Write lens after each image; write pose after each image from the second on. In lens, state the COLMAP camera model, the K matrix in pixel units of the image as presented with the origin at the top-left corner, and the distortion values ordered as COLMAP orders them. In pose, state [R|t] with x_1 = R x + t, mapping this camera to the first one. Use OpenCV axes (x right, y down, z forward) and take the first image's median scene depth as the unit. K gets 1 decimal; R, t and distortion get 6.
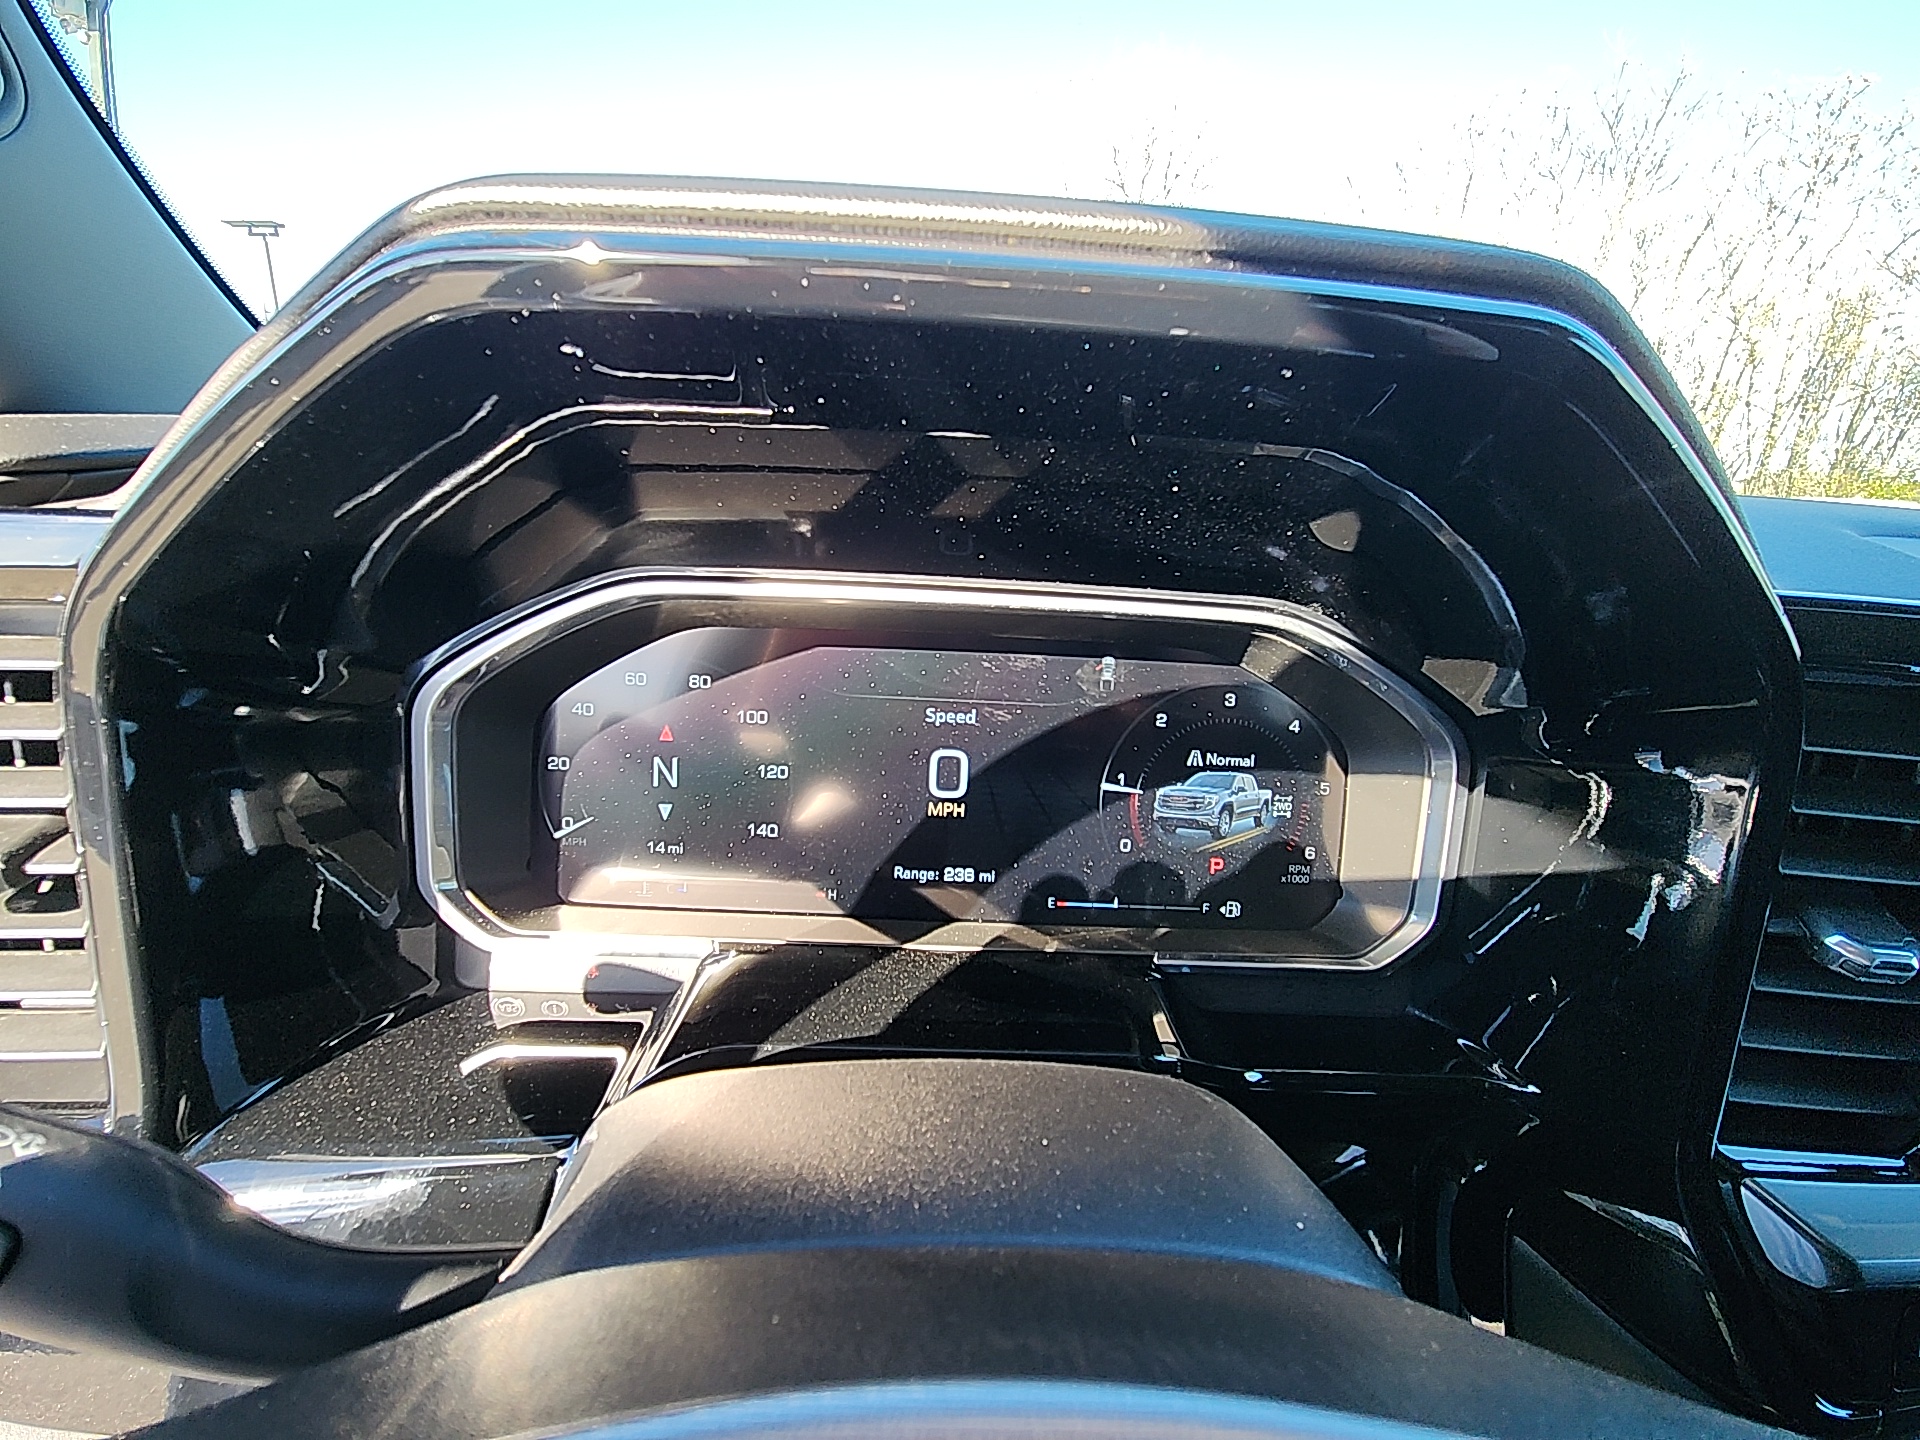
lens RADIAL K [[772.1, 0, 949.1], [0, 772.1, 701.9], [0, 0, 1]] dist [0.014834, -0.009303]
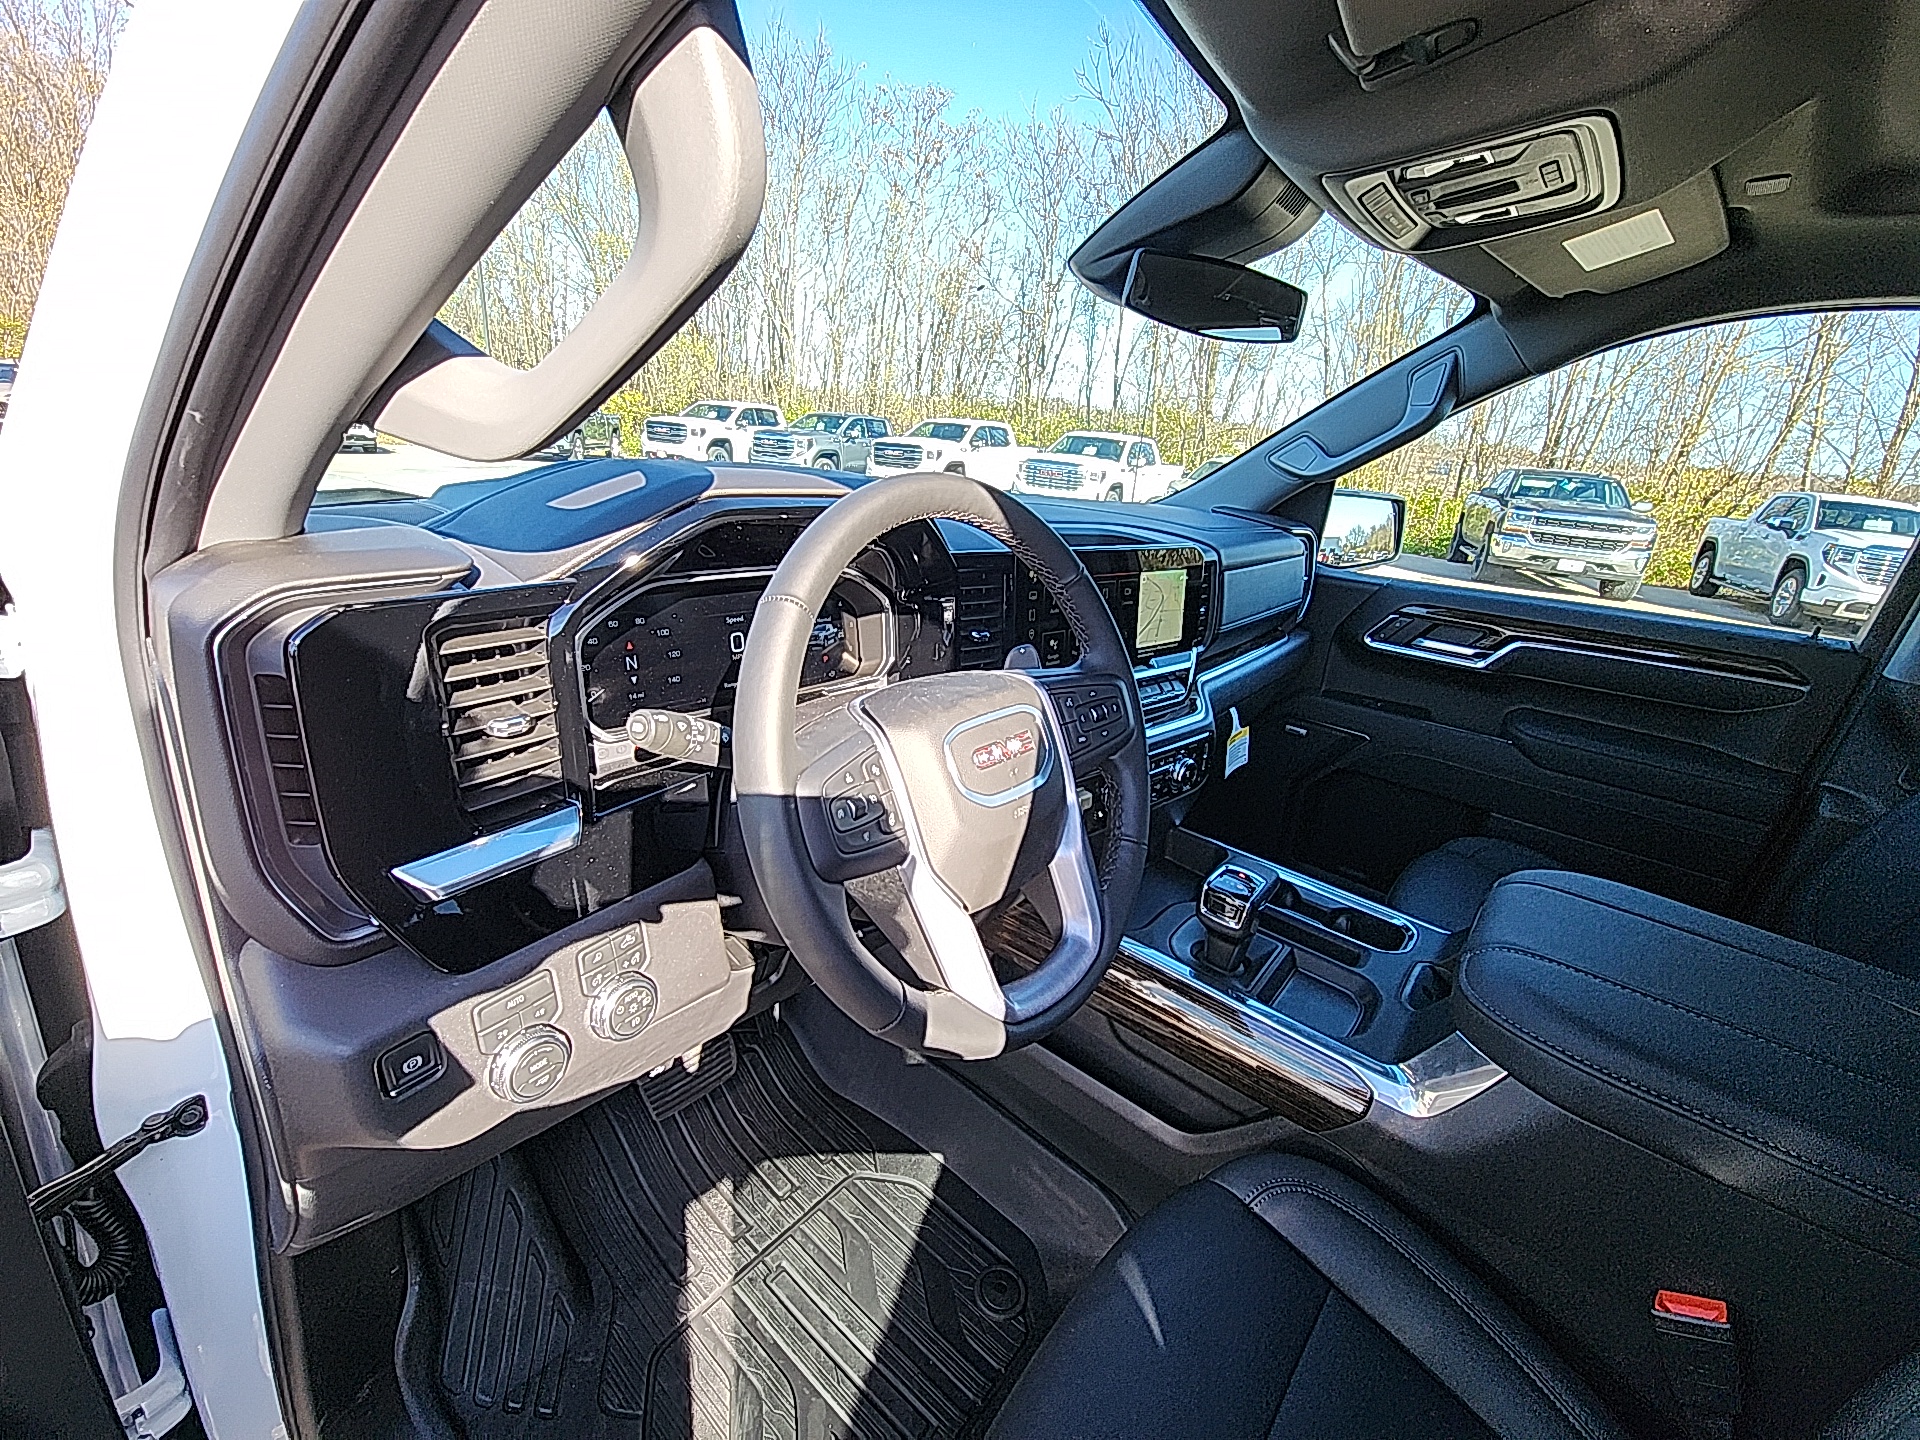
lens RADIAL K [[772.1, 0, 949.1], [0, 772.1, 701.9], [0, 0, 1]] dist [0.014834, -0.009303]
pose [[0.678338, -0.229731, 0.697913, -1.334809], [0.152824, 0.973204, 0.171810, -0.045451], [-0.718681, -0.009888, 0.695269, -1.249357]]
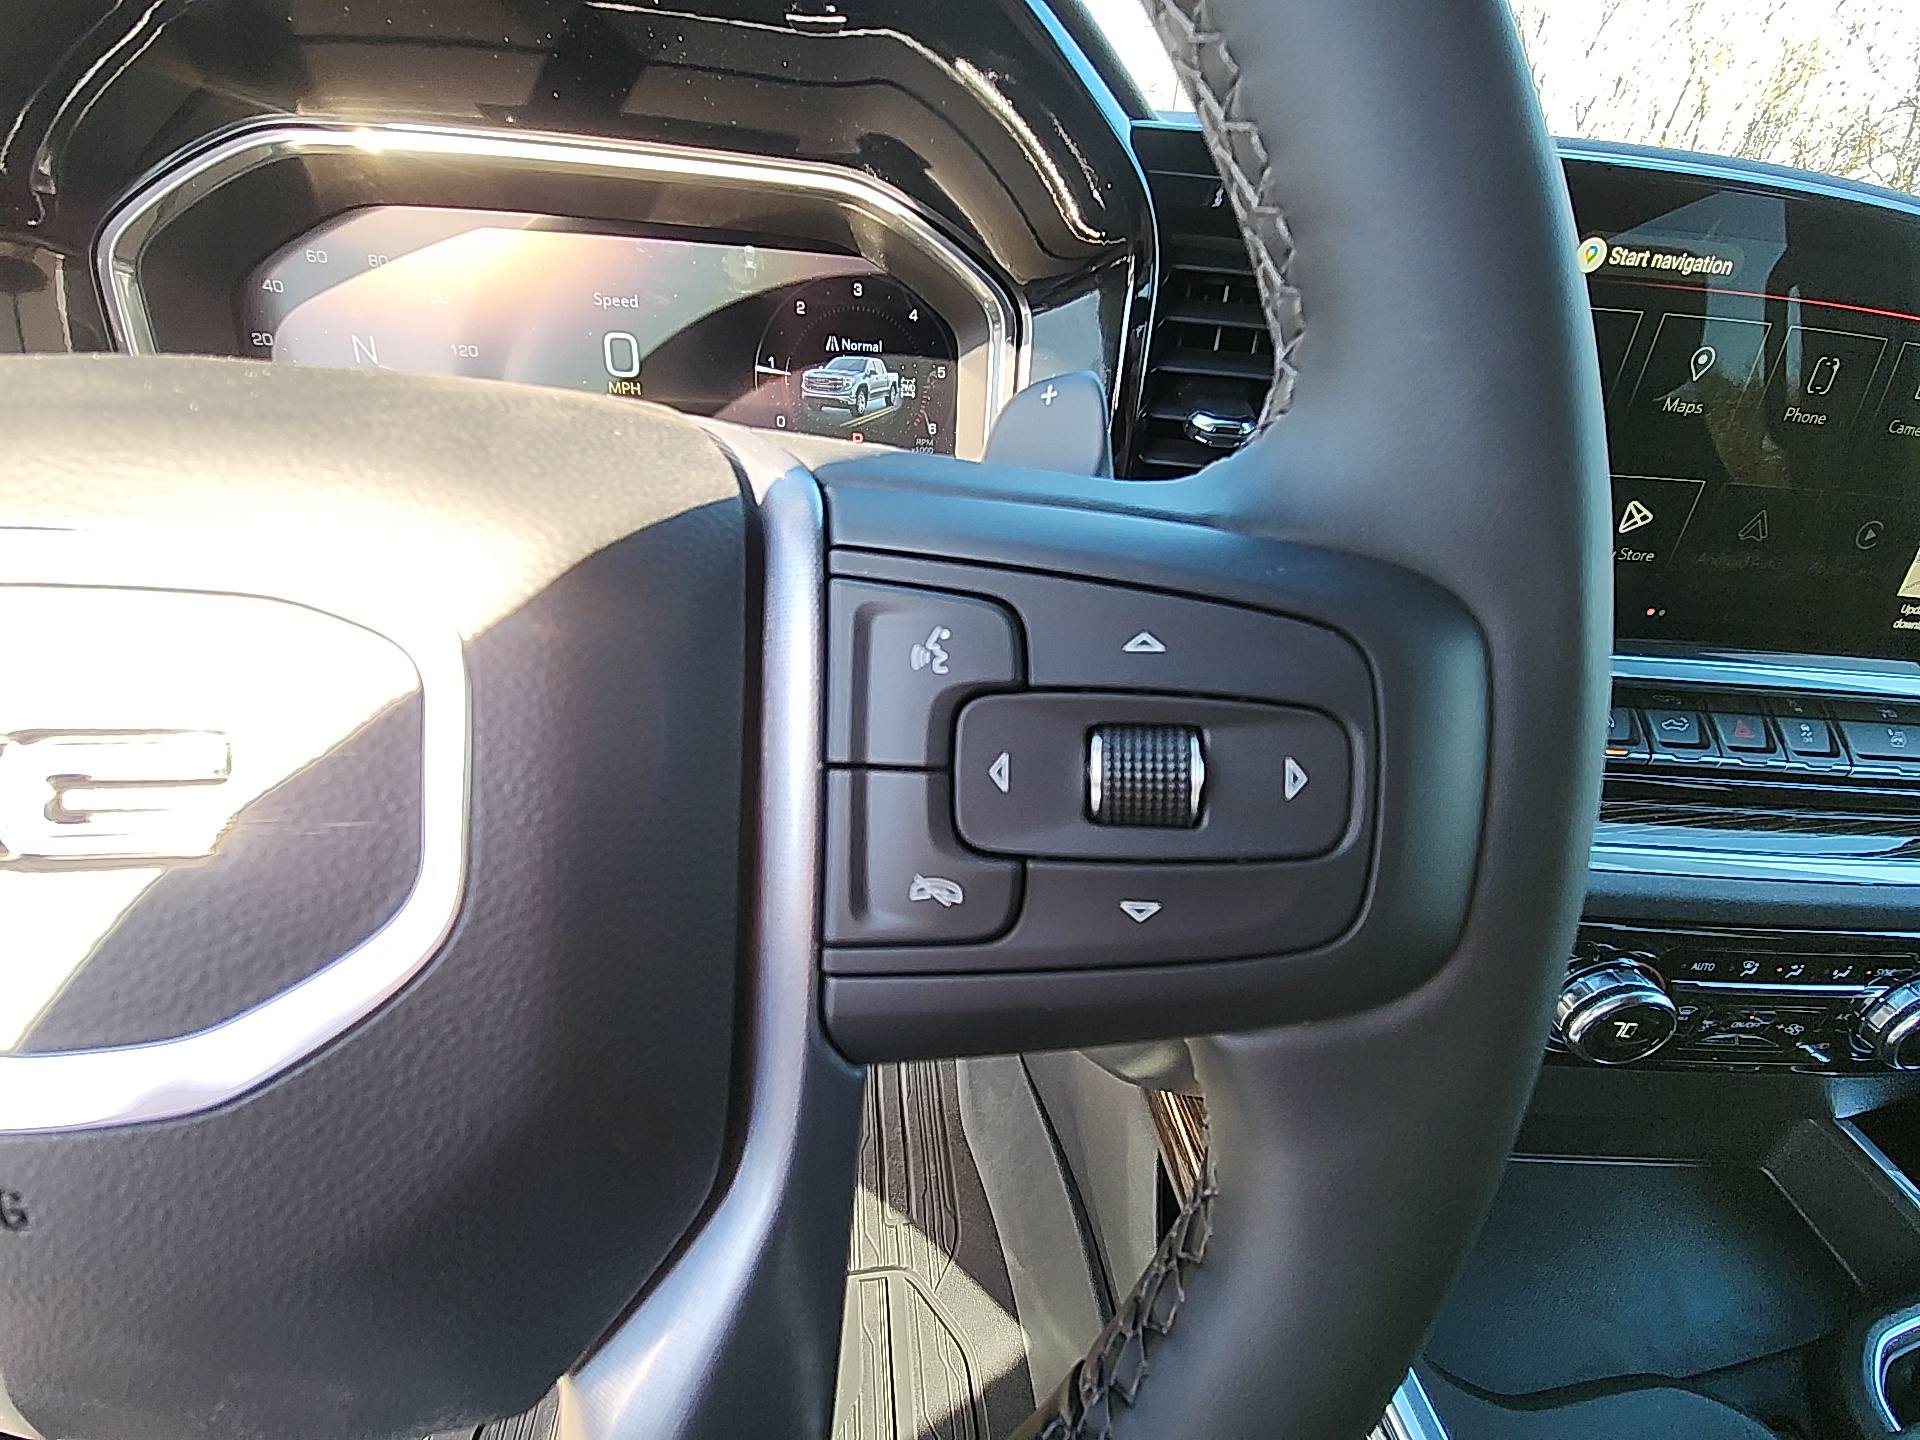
lens RADIAL K [[772.1, 0, 949.1], [0, 772.1, 701.9], [0, 0, 1]] dist [0.014834, -0.009303]
pose [[0.994987, -0.037931, 0.092535, 0.369034], [0.013028, 0.966557, 0.256119, 0.309329], [-0.099155, -0.253630, 0.962206, -0.331582]]
